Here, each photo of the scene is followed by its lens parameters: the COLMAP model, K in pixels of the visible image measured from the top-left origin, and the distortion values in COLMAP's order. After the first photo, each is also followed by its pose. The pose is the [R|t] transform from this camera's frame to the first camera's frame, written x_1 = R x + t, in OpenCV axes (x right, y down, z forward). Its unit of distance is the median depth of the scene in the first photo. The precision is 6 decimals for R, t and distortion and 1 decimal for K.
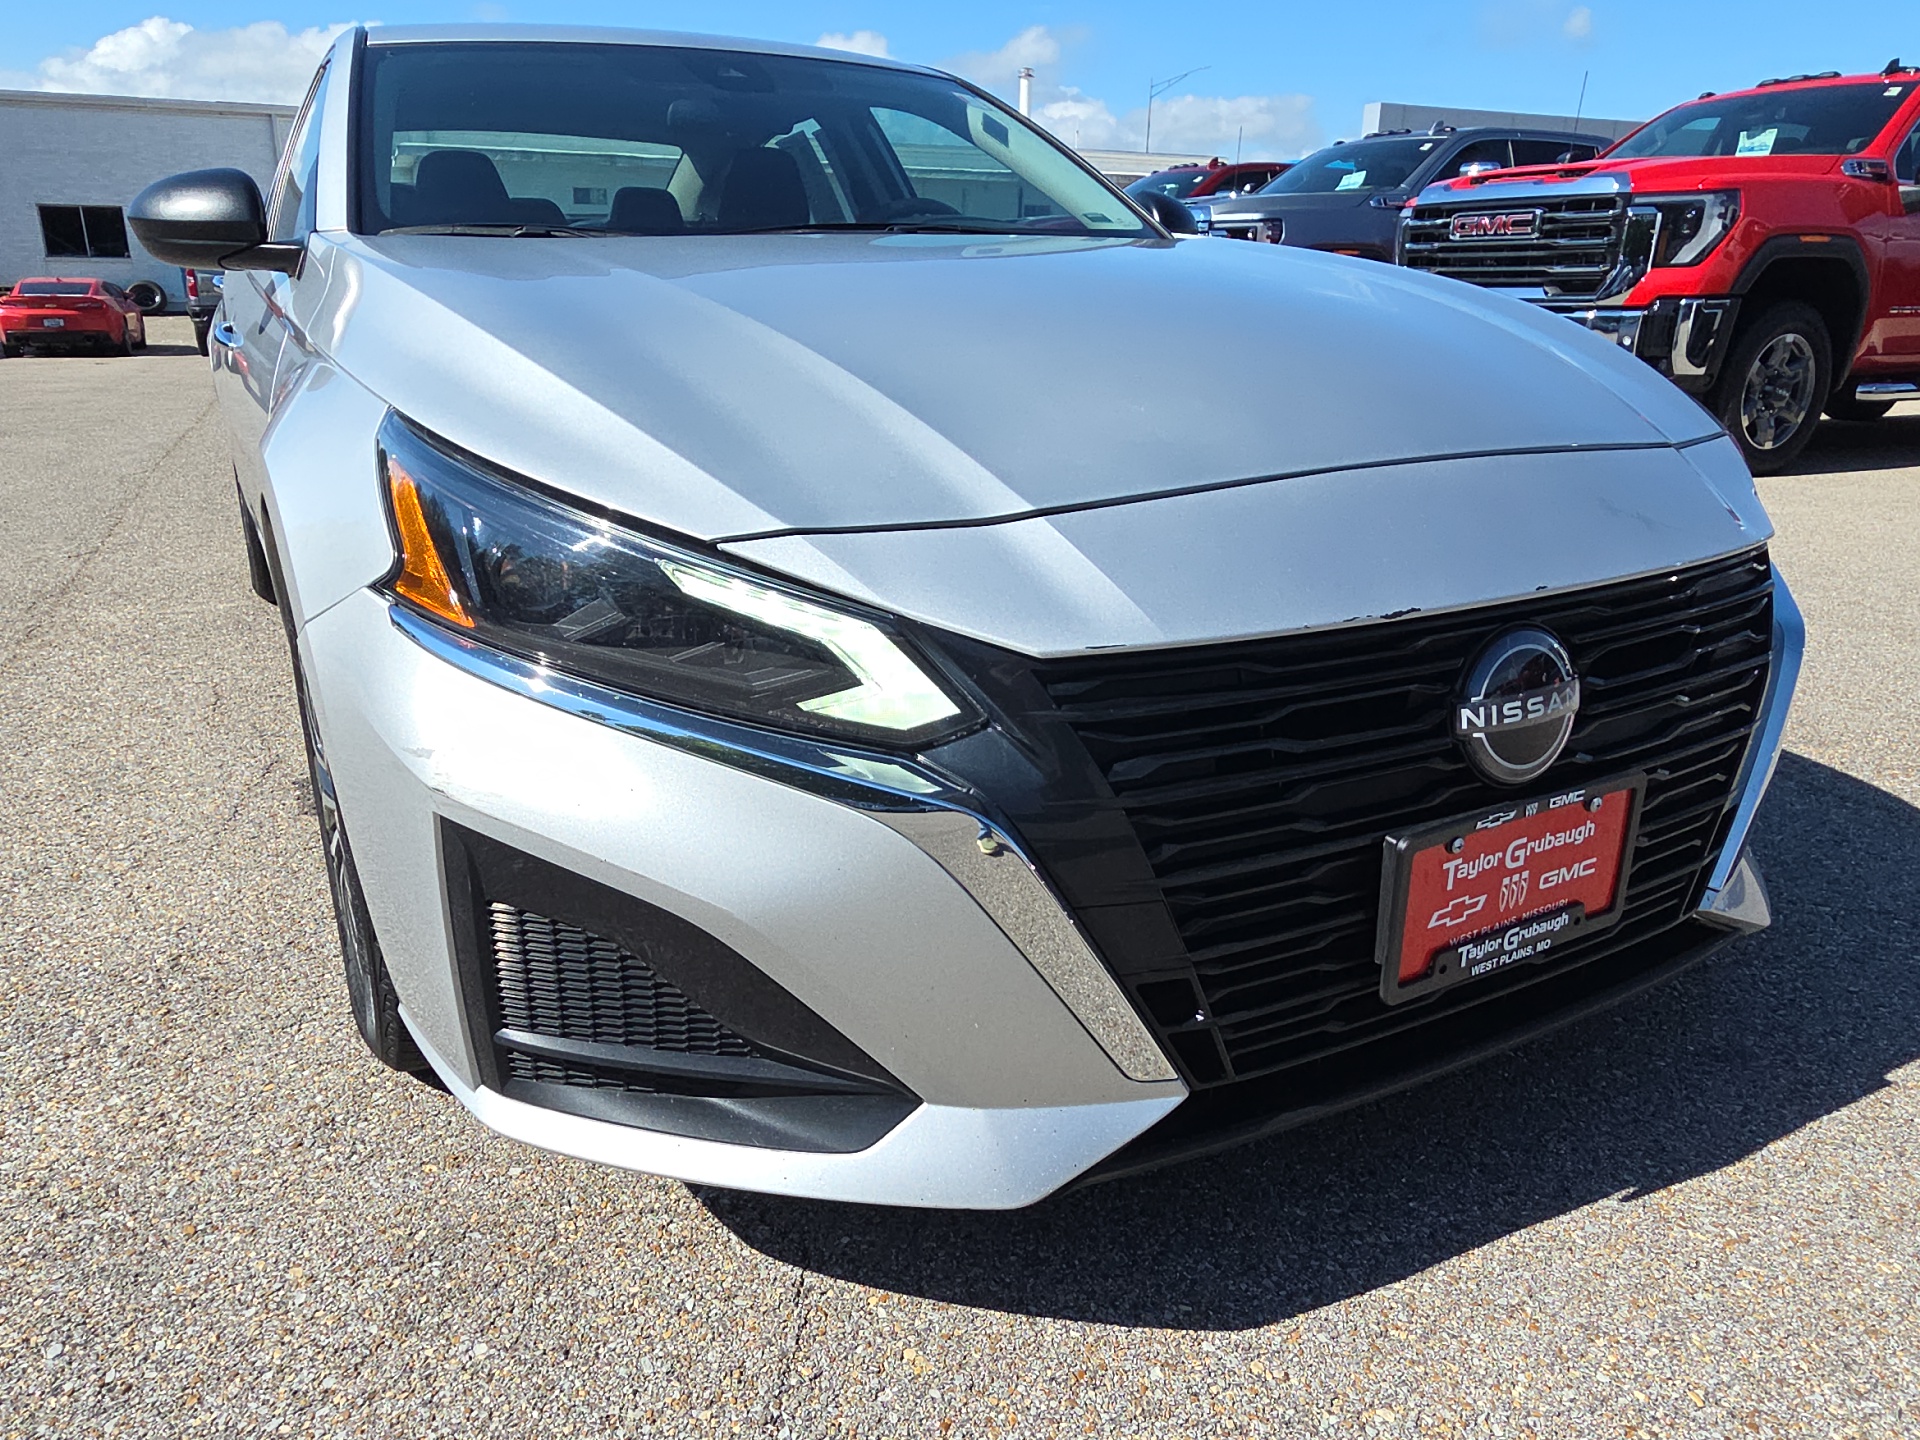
lens RADIAL K [[1340.0, 0, 955.7], [0, 1340.0, 729.1], [0, 0, 1]] dist [0.001471, 0.000039]
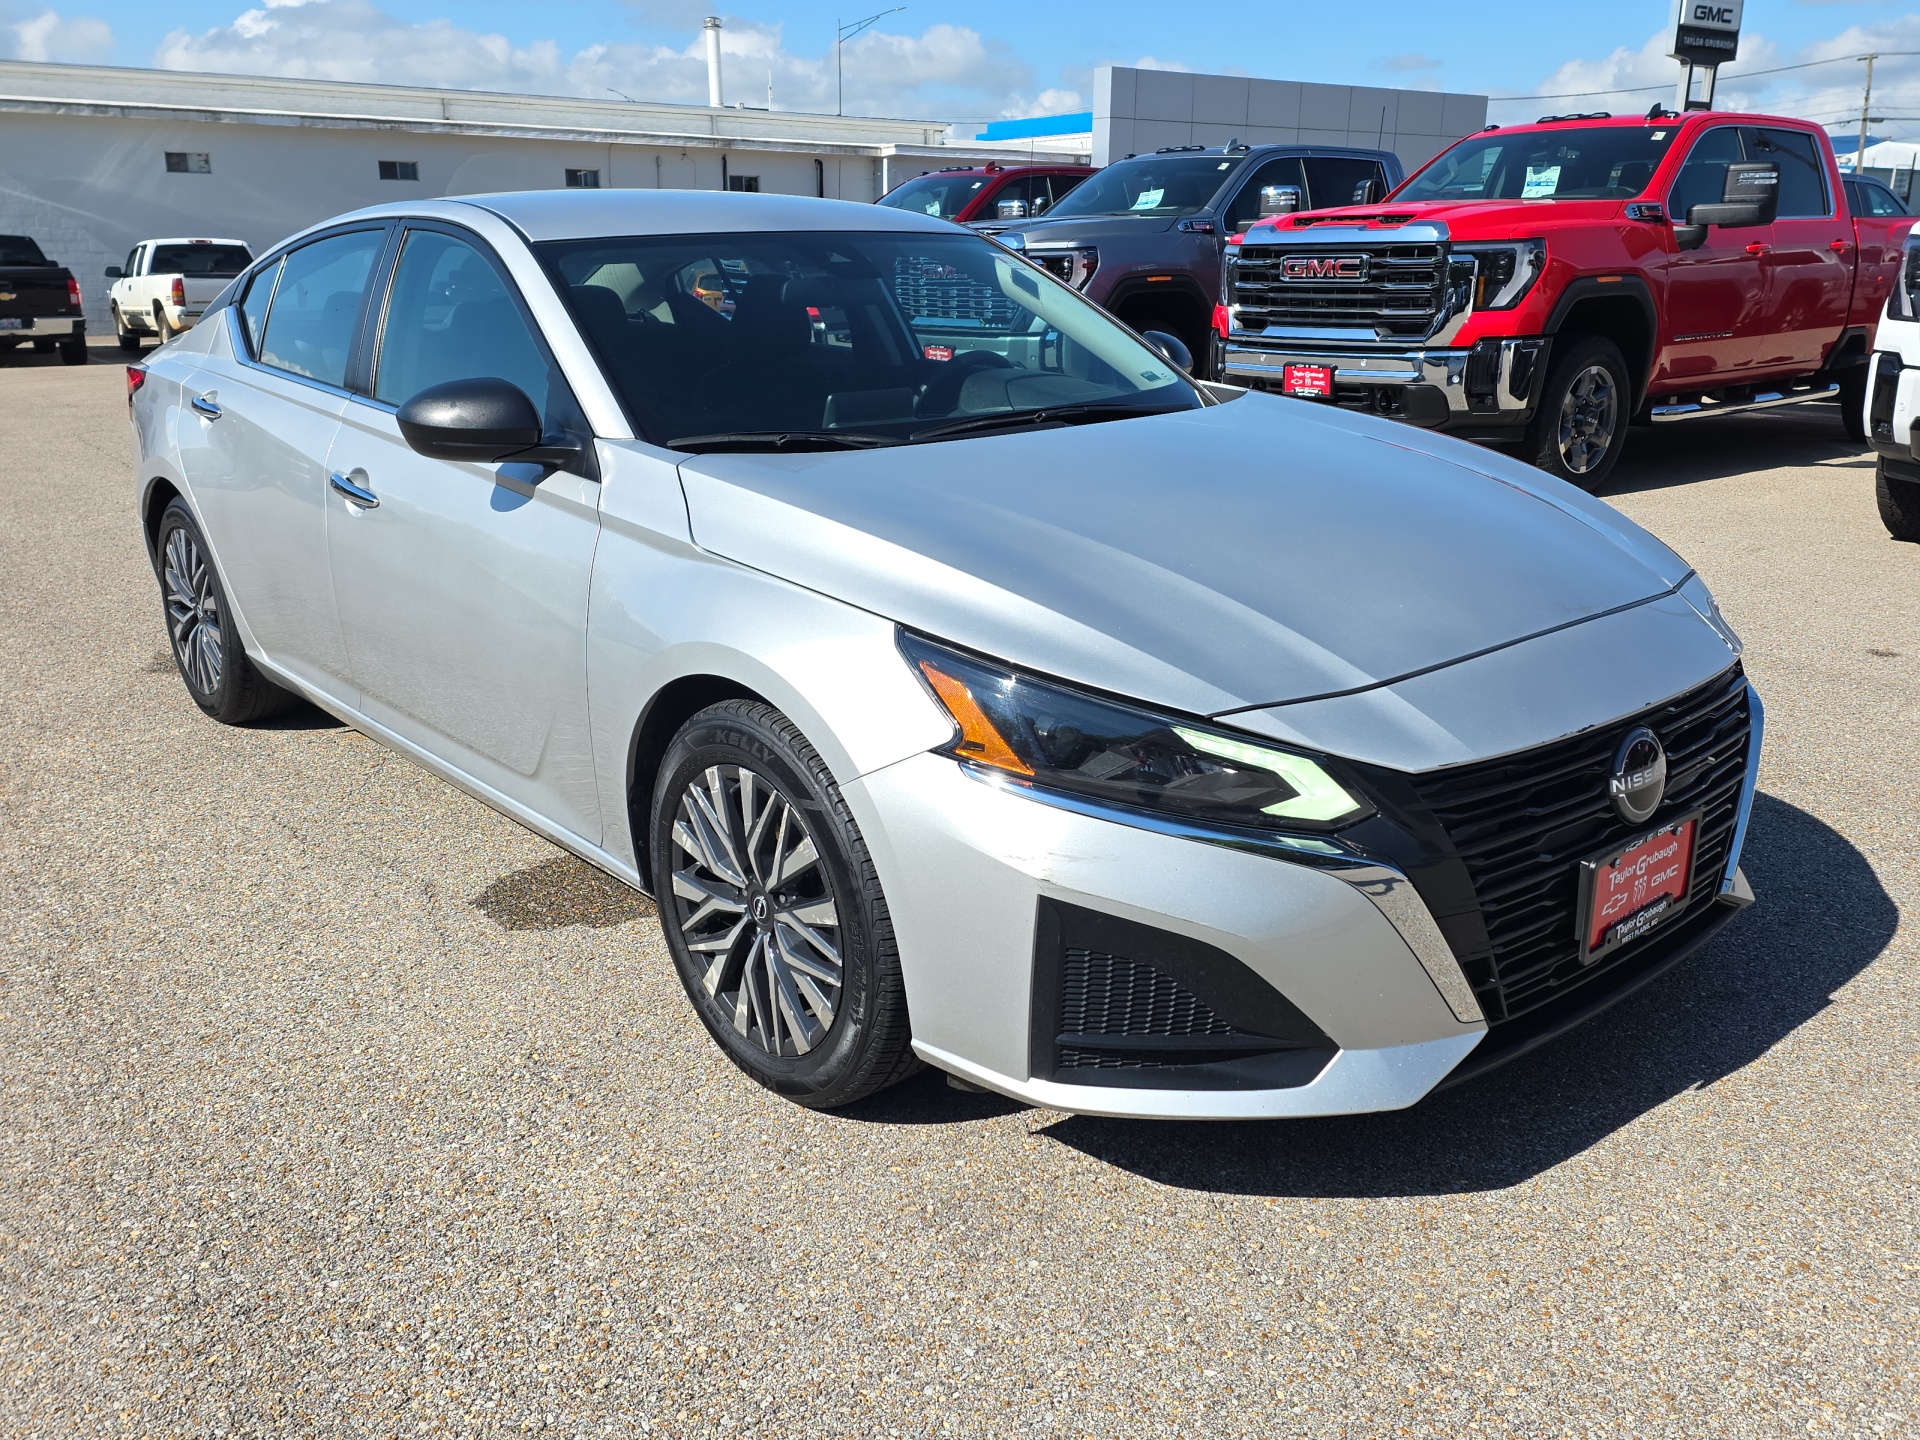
lens RADIAL K [[1588.1, 0, 966.6], [0, 1588.1, 705.7], [0, 0, 1]] dist [0.095830, -0.121478]
pose [[0.977000, -0.066666, 0.202552, -0.750843], [0.075257, 0.996550, -0.035005, -0.091801], [-0.199520, 0.049444, 0.978646, -0.743471]]
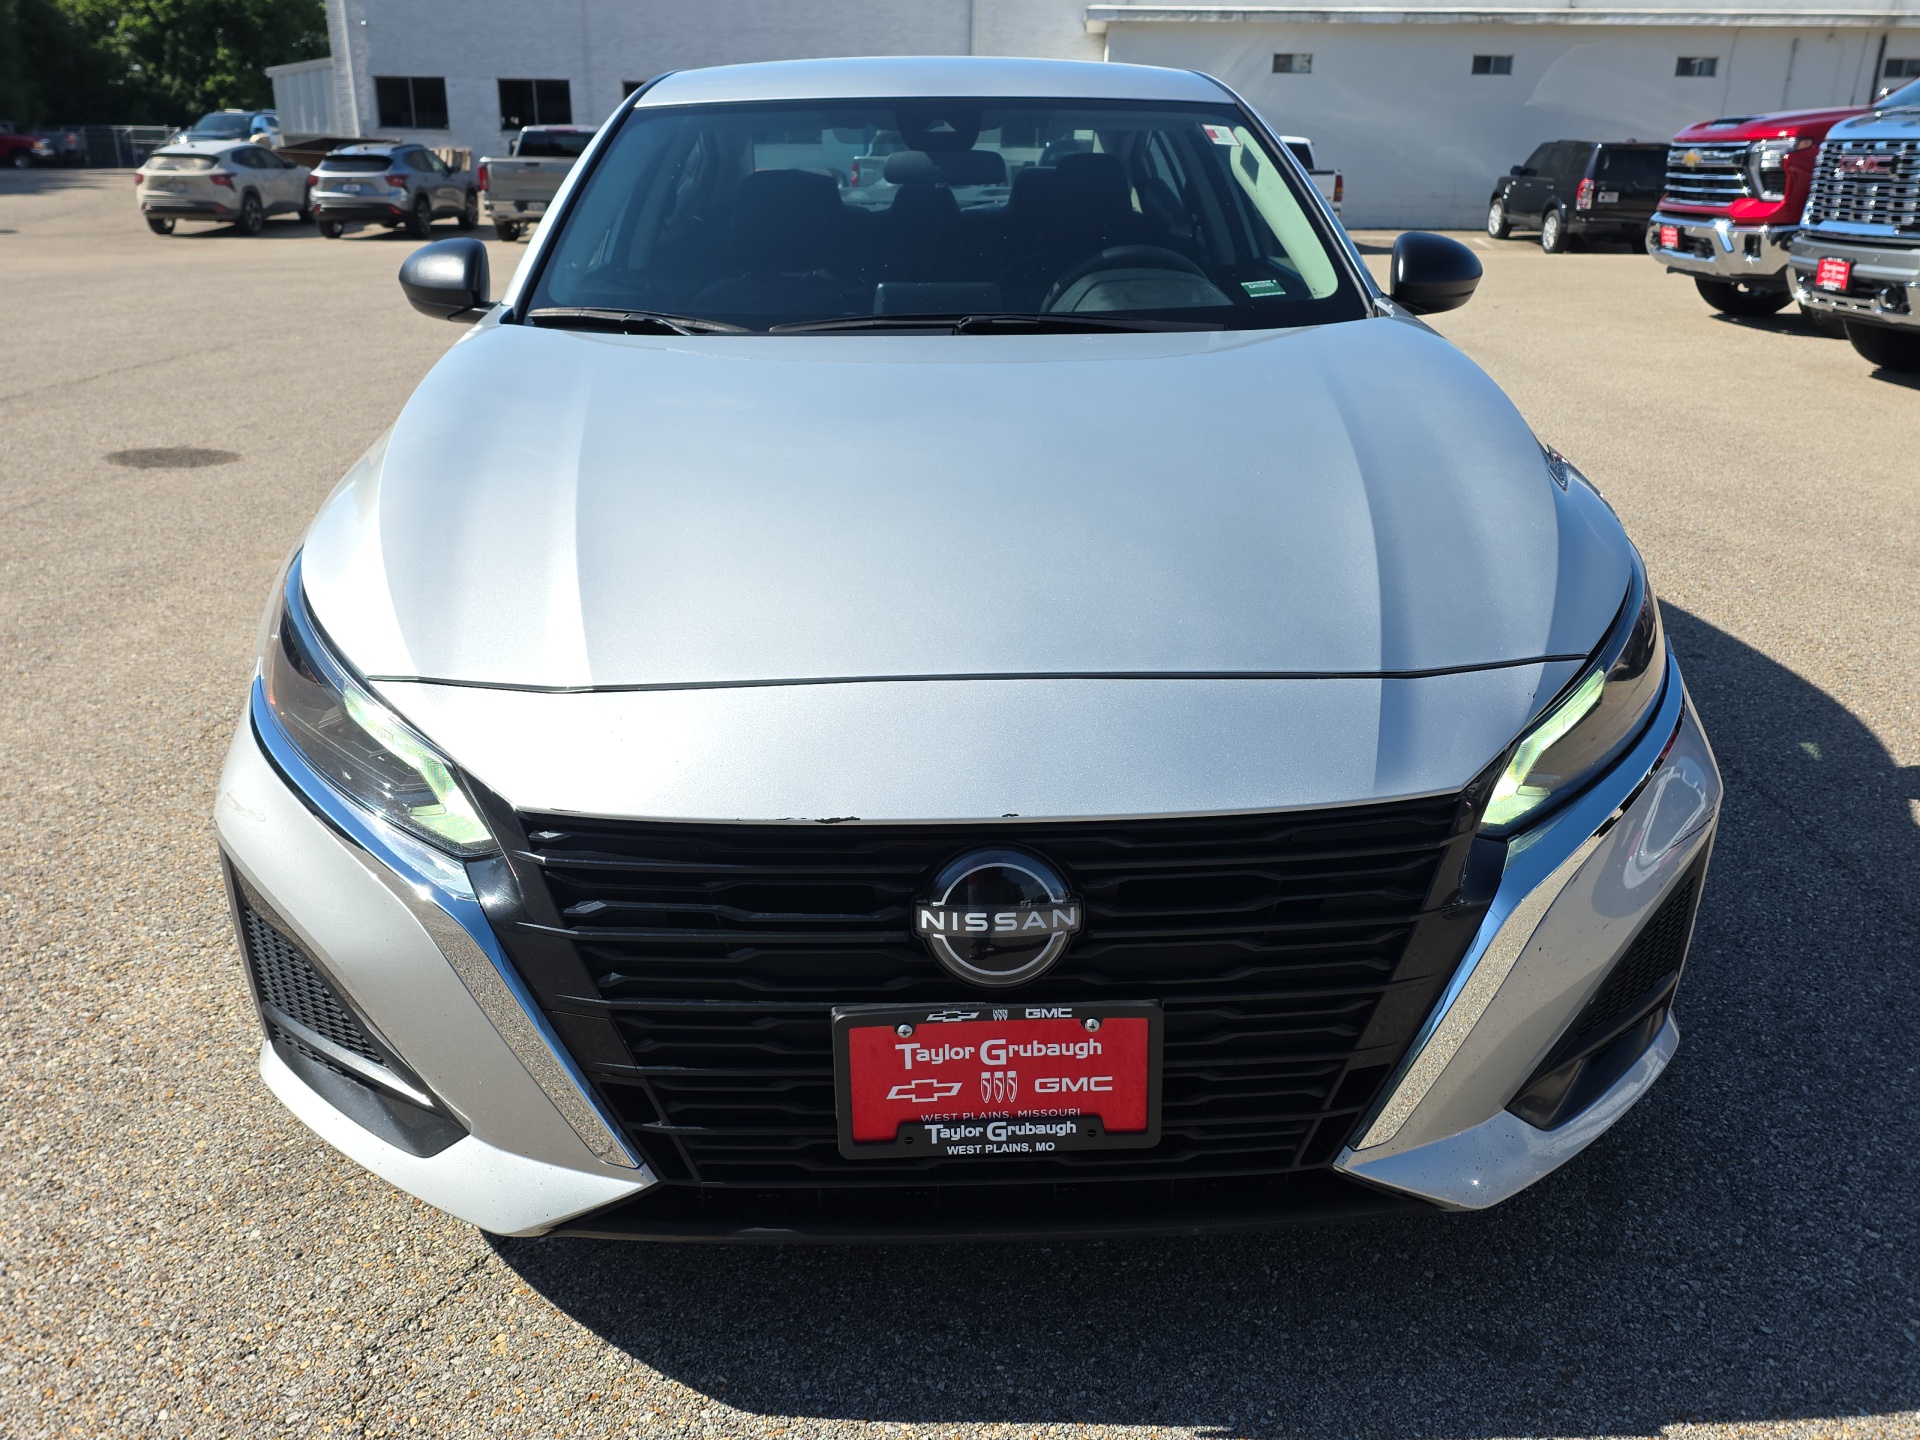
lens RADIAL K [[1588.1, 0, 966.6], [0, 1588.1, 705.7], [0, 0, 1]] dist [0.095830, -0.121478]
pose [[0.892638, 0.149732, -0.425179, 0.884214], [-0.145157, 0.988459, 0.043350, -0.228489], [0.426763, 0.023022, 0.904071, -0.161974]]
